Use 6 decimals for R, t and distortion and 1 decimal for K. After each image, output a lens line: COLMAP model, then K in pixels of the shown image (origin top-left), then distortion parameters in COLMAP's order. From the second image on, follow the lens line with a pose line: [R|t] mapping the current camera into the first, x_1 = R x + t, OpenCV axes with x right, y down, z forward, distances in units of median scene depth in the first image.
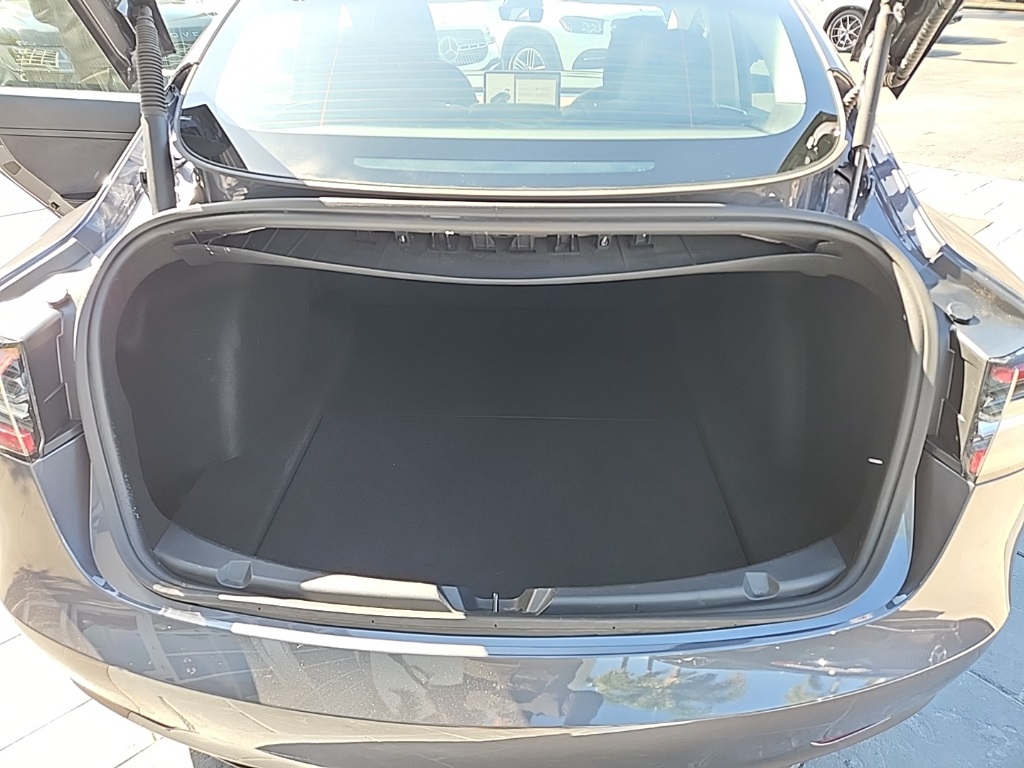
lens RADIAL K [[679.7, 0, 513.5], [0, 679.7, 384.6], [0, 0, 1]] dist [0.068819, -0.056268]
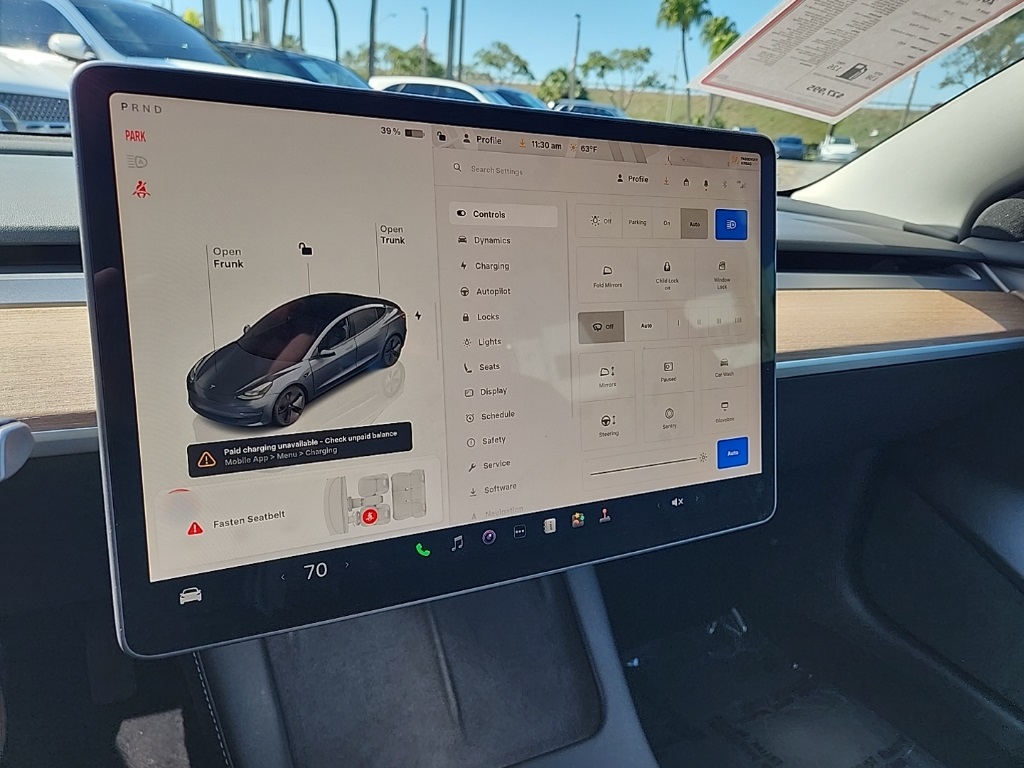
lens RADIAL K [[687.9, 0, 516.8], [0, 687.9, 379.0], [0, 0, 1]] dist [0.050322, -0.052092]
pose [[0.876639, -0.083841, 0.473788, -0.010451], [0.161733, 0.978751, -0.126051, -0.104958], [-0.453152, 0.187128, 0.871571, 0.239196]]
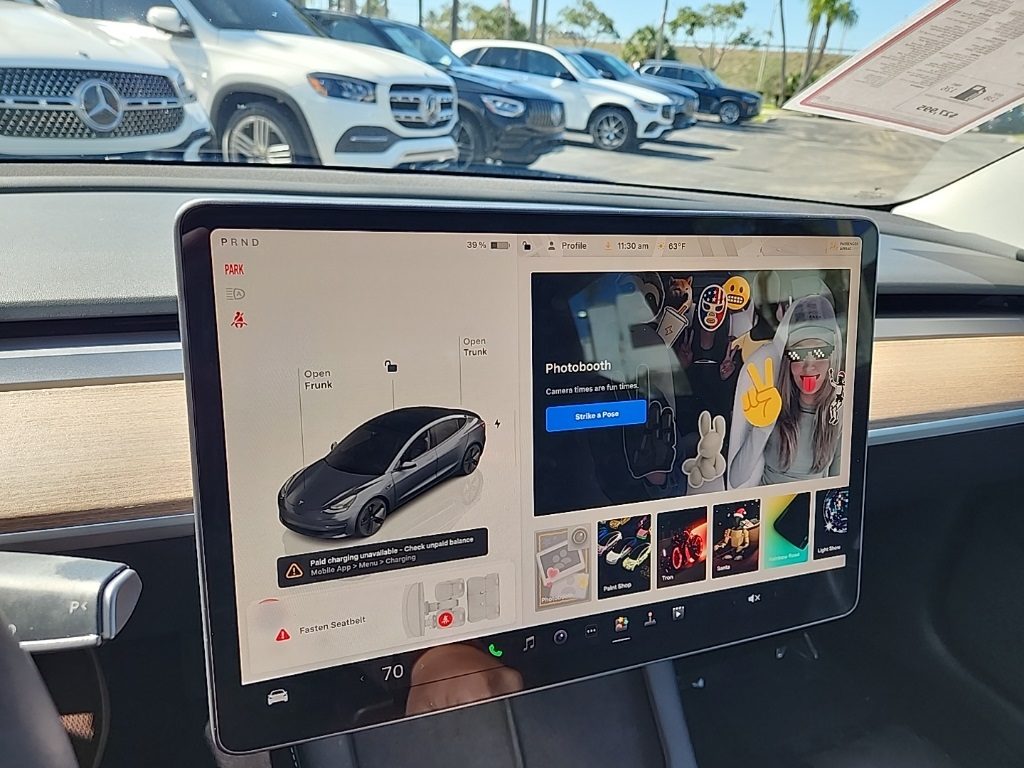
lens RADIAL K [[689.9, 0, 519.7], [0, 689.9, 379.6], [0, 0, 1]] dist [0.050475, -0.056390]
pose [[0.922101, -0.074520, 0.379706, -0.010237], [0.117928, 0.988720, -0.092341, -0.110492], [-0.368542, 0.129925, 0.920487, 0.238430]]
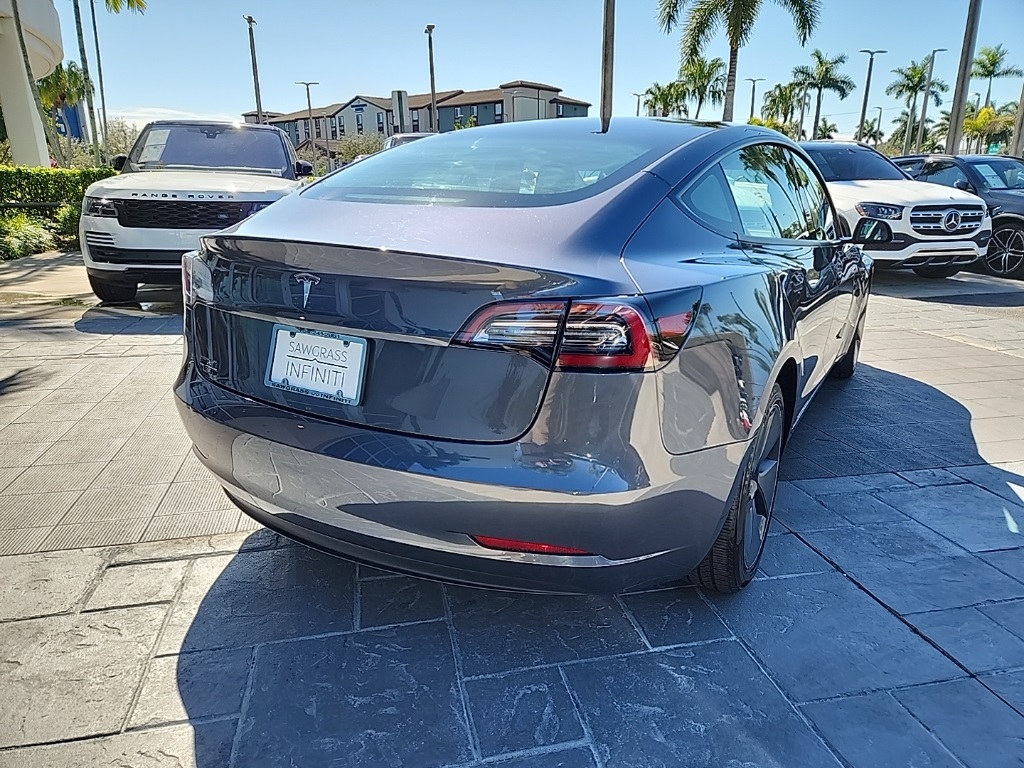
lens RADIAL K [[679.7, 0, 513.5], [0, 679.7, 384.6], [0, 0, 1]] dist [0.068819, -0.056268]
pose [[0.868418, 0.153389, -0.471510, 0.096024], [-0.264371, 0.947739, -0.178602, 0.032752], [0.419473, 0.279755, 0.863585, -0.030514]]
